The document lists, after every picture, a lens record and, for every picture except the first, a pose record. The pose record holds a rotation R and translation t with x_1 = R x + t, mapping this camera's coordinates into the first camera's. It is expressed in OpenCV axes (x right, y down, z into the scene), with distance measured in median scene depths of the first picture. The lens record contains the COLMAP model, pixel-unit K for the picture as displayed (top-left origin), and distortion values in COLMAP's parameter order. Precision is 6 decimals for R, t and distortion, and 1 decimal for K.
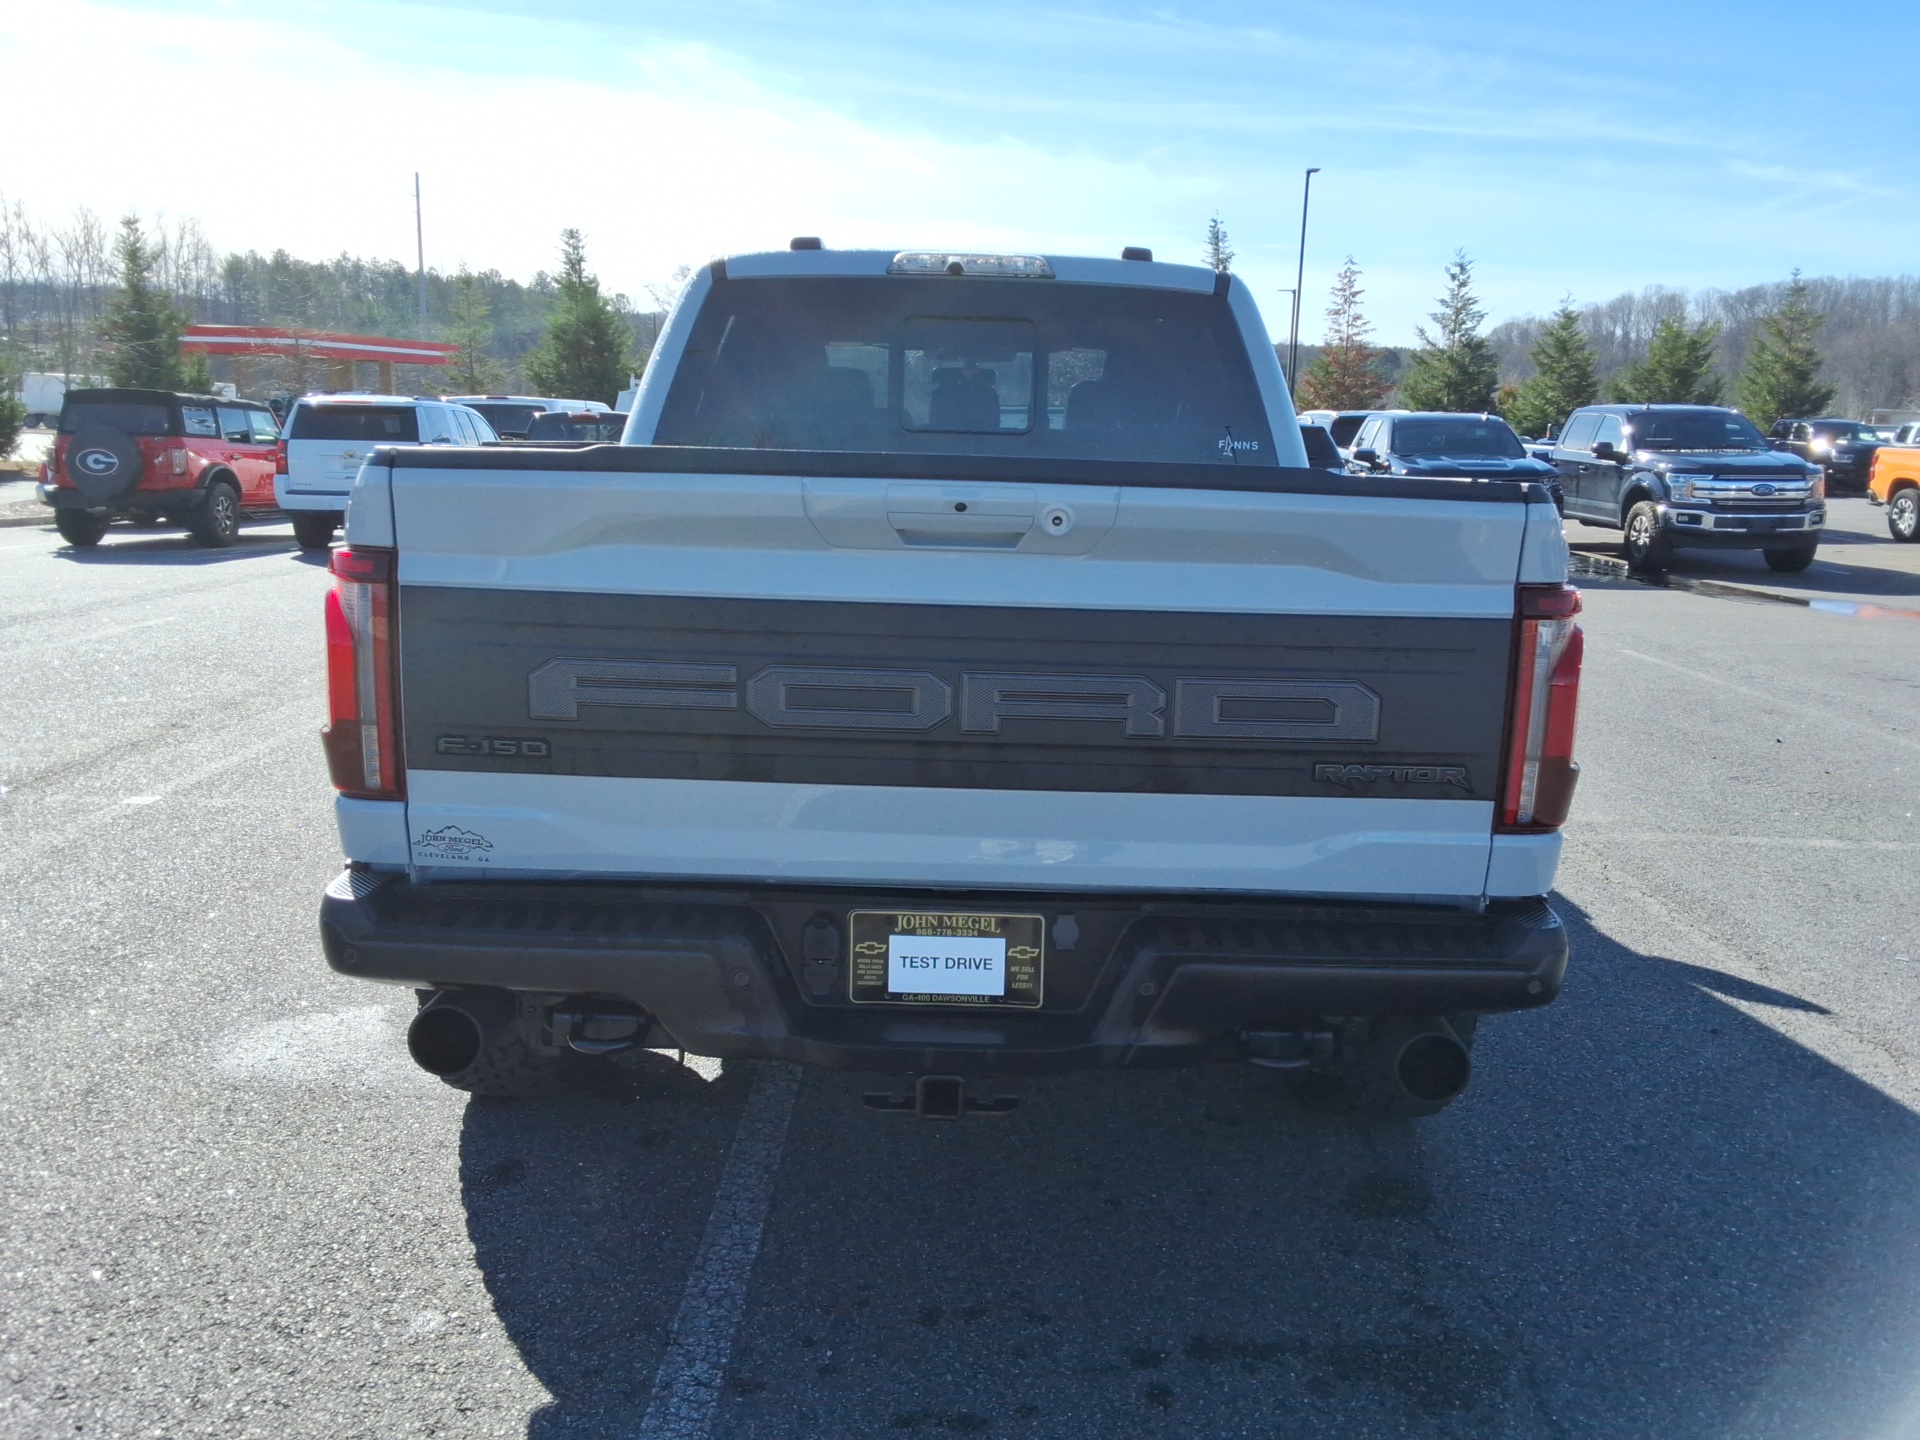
lens RADIAL K [[1522.1, 0, 968.6], [0, 1522.1, 687.4], [0, 0, 1]] dist [0.144813, -0.227719]
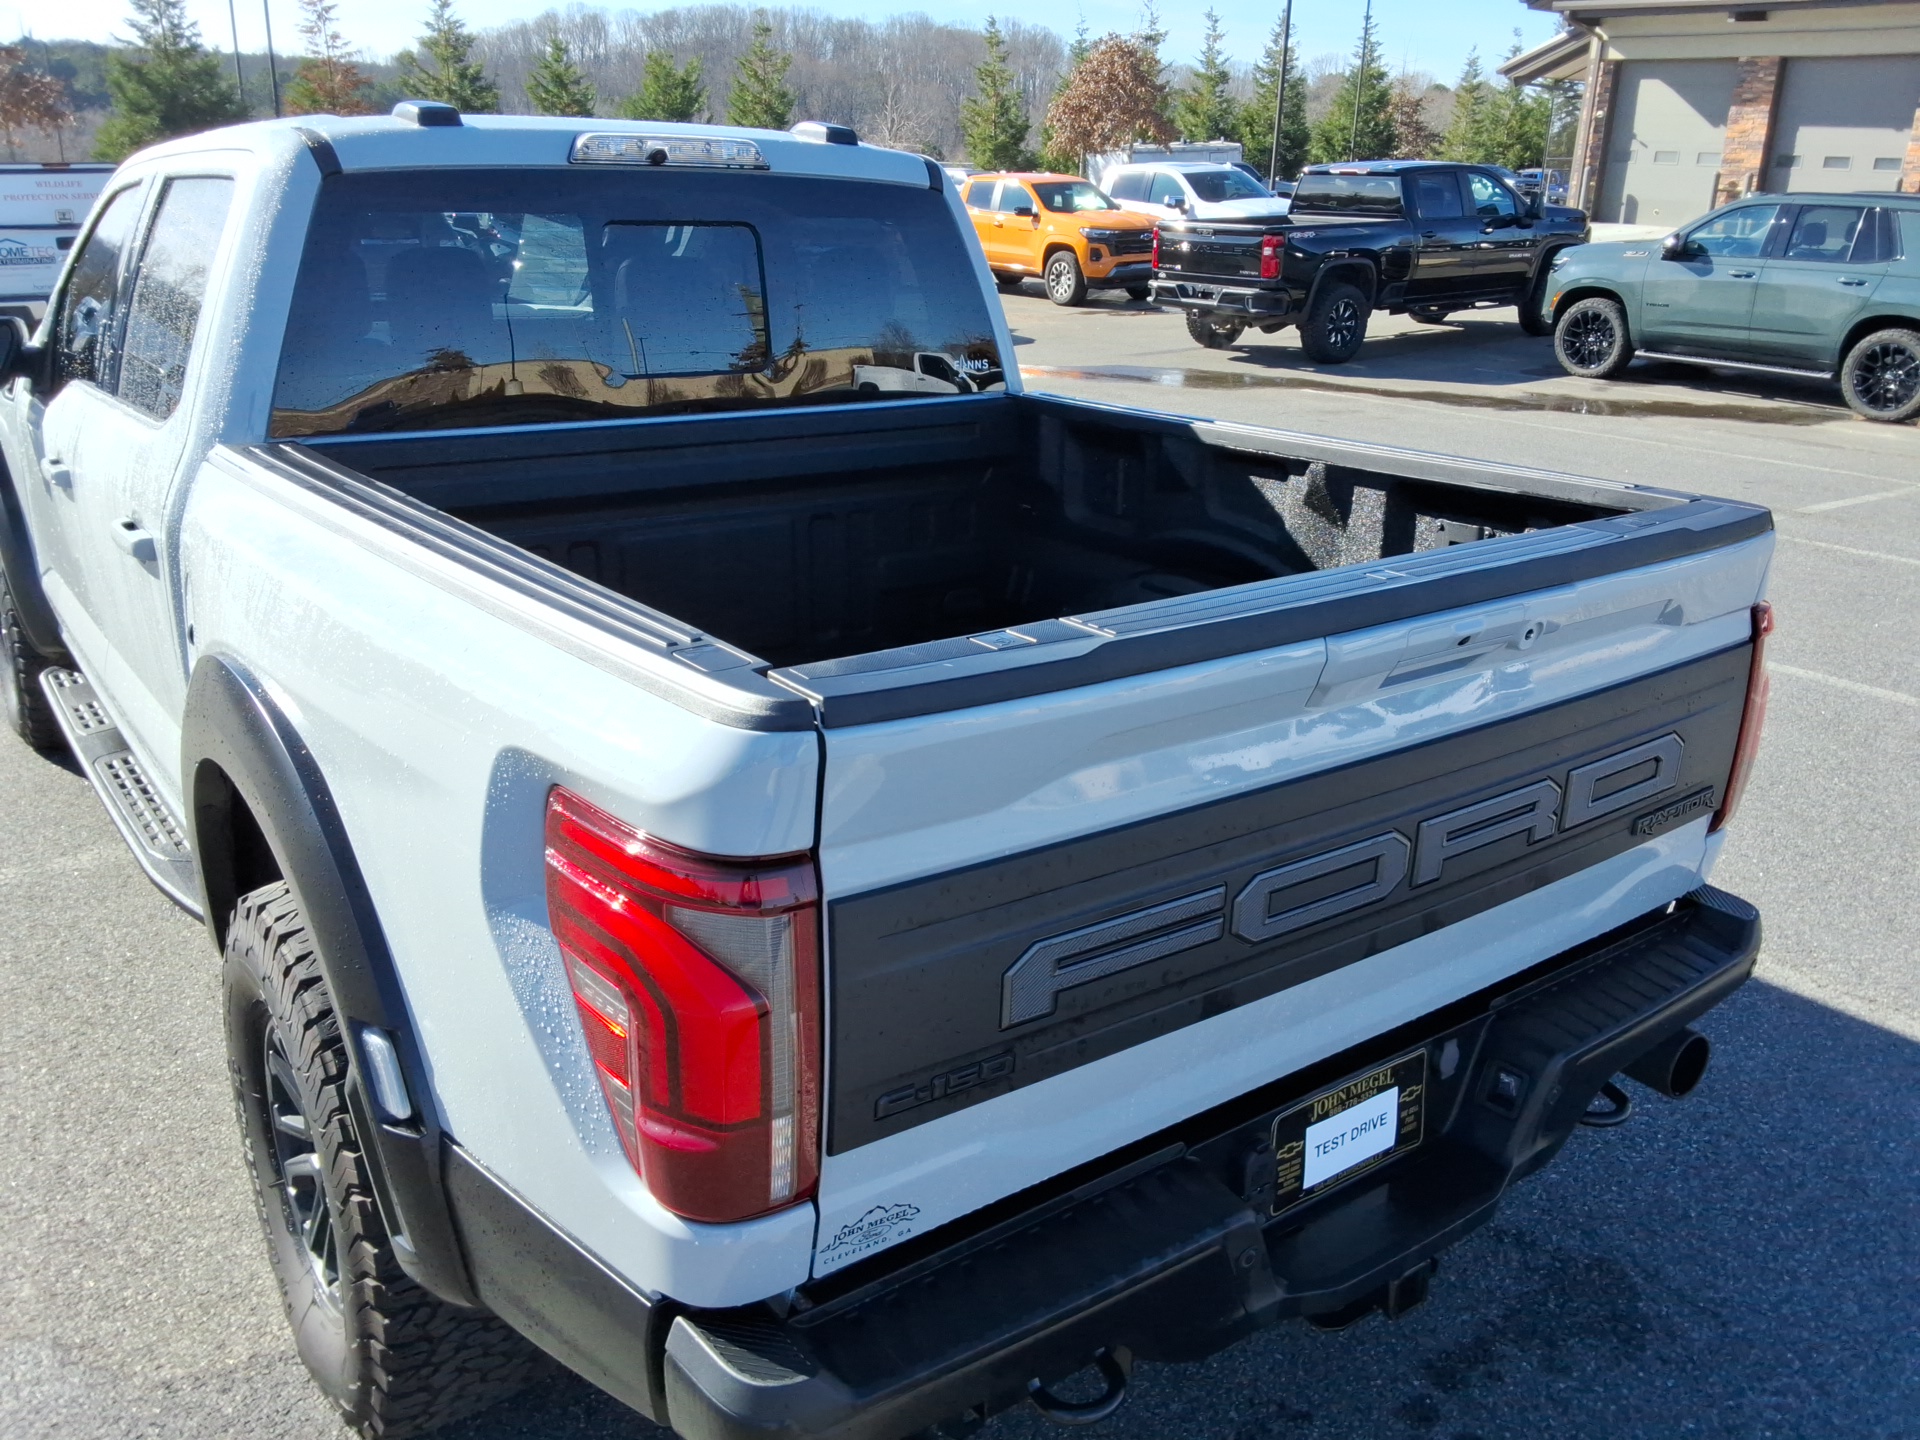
lens RADIAL K [[1522.1, 0, 968.6], [0, 1522.1, 687.4], [0, 0, 1]] dist [0.144813, -0.227719]
pose [[0.815141, -0.192725, 0.546263, -0.617078], [0.101834, 0.976021, 0.192389, -0.254795], [-0.570242, -0.101196, 0.815220, 0.438244]]
